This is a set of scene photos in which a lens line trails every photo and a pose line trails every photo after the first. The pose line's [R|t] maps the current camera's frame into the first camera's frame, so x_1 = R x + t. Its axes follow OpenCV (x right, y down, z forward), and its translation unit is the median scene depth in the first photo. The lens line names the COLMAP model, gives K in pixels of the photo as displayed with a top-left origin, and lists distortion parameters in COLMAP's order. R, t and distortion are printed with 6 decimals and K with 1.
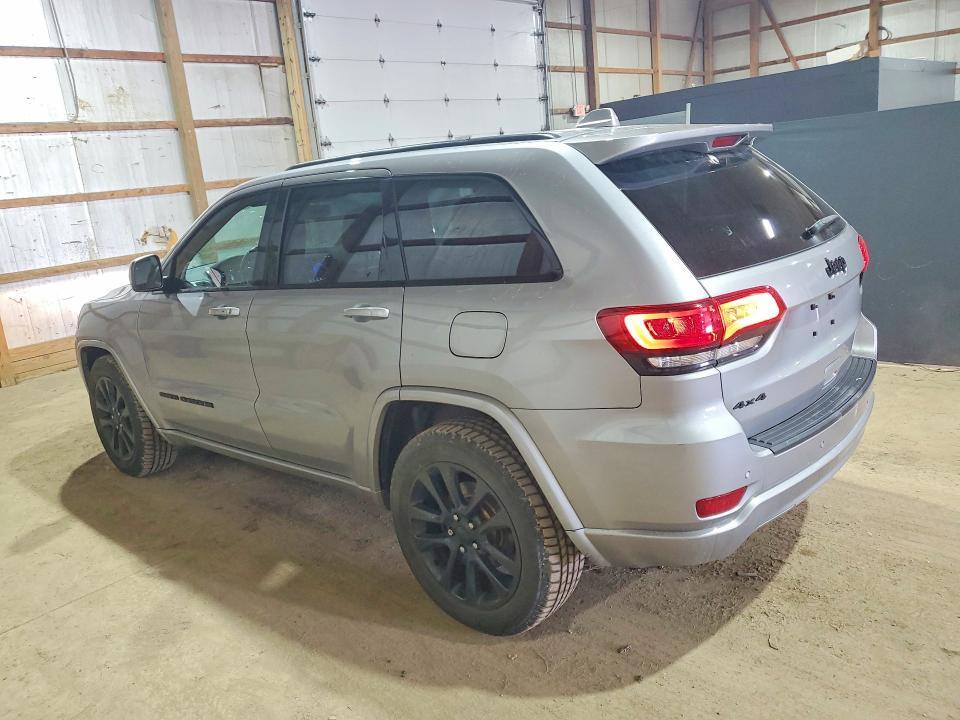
lens RADIAL K [[723.9, 0, 477.0], [0, 723.9, 355.6], [0, 0, 1]] dist [0.066370, -0.075473]
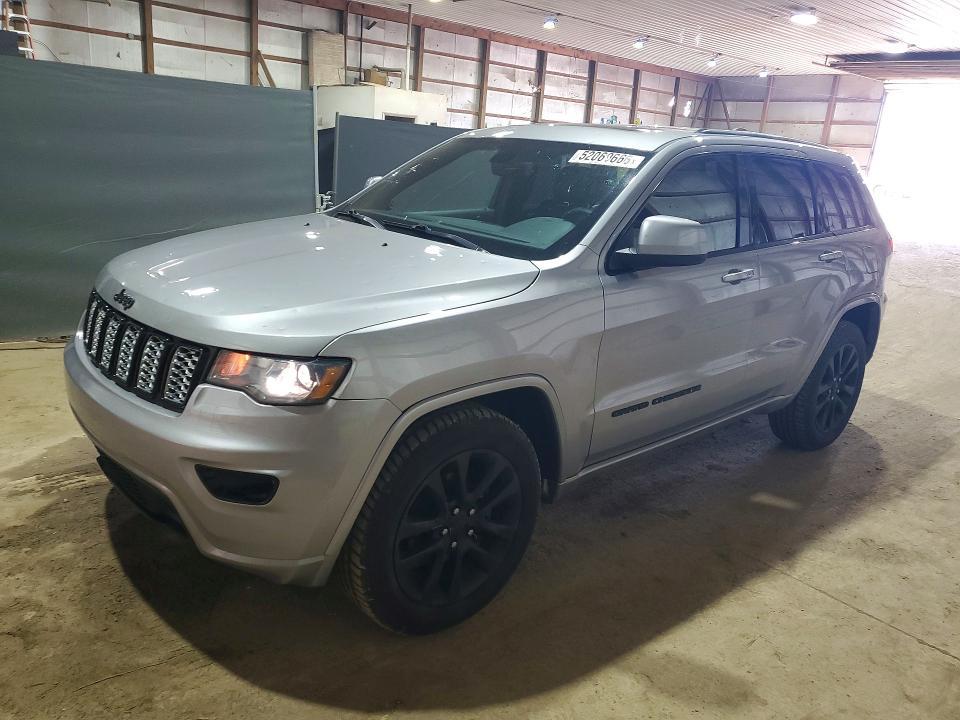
lens RADIAL K [[736.0, 0, 482.5], [0, 736.0, 360.3], [0, 0, 1]] dist [0.051919, -0.055902]
pose [[0.122576, -0.180310, 0.975942, -1.284369], [0.165589, 0.973289, 0.159022, -0.143434], [-0.978548, 0.142113, 0.149159, 1.157416]]
